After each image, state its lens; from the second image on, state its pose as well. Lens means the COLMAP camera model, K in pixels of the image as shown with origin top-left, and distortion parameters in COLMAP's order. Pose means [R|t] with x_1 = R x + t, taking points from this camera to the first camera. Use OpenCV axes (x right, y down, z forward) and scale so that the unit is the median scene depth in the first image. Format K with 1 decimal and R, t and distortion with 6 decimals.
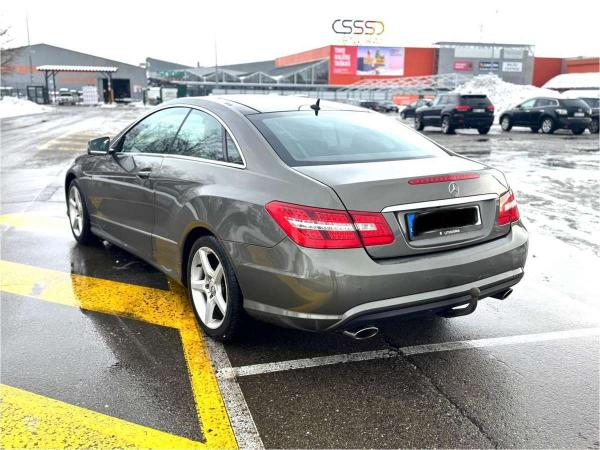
lens RADIAL K [[589.8, 0, 300.0], [0, 589.8, 225.0], [0, 0, 1]] dist [0.180444, -0.392193]
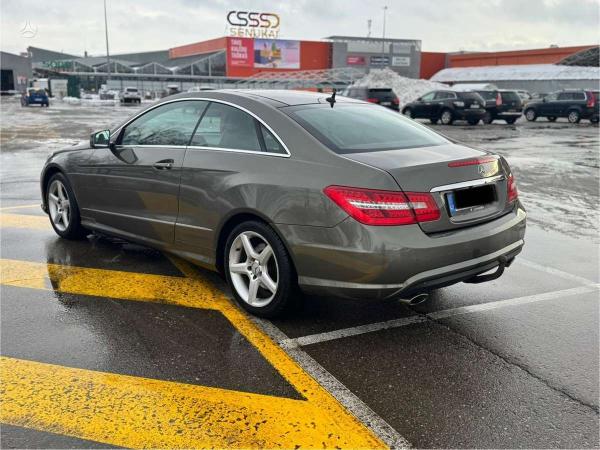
lens RADIAL K [[589.8, 0, 300.0], [0, 589.8, 225.0], [0, 0, 1]] dist [0.180444, -0.392193]
pose [[0.984972, -0.037400, 0.168617, -0.033457], [0.035359, 0.999261, 0.015090, 0.001696], [-0.169056, -0.008901, 0.985566, -0.009259]]
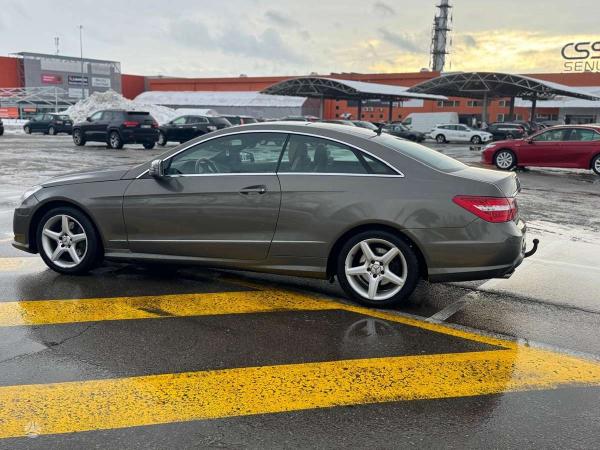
lens RADIAL K [[589.8, 0, 300.0], [0, 589.8, 225.0], [0, 0, 1]] dist [0.180444, -0.392193]
pose [[0.783485, -0.102438, 0.612909, -0.145682], [0.116152, 0.993077, 0.017499, -0.004678], [-0.610459, 0.057480, 0.789960, 0.007984]]
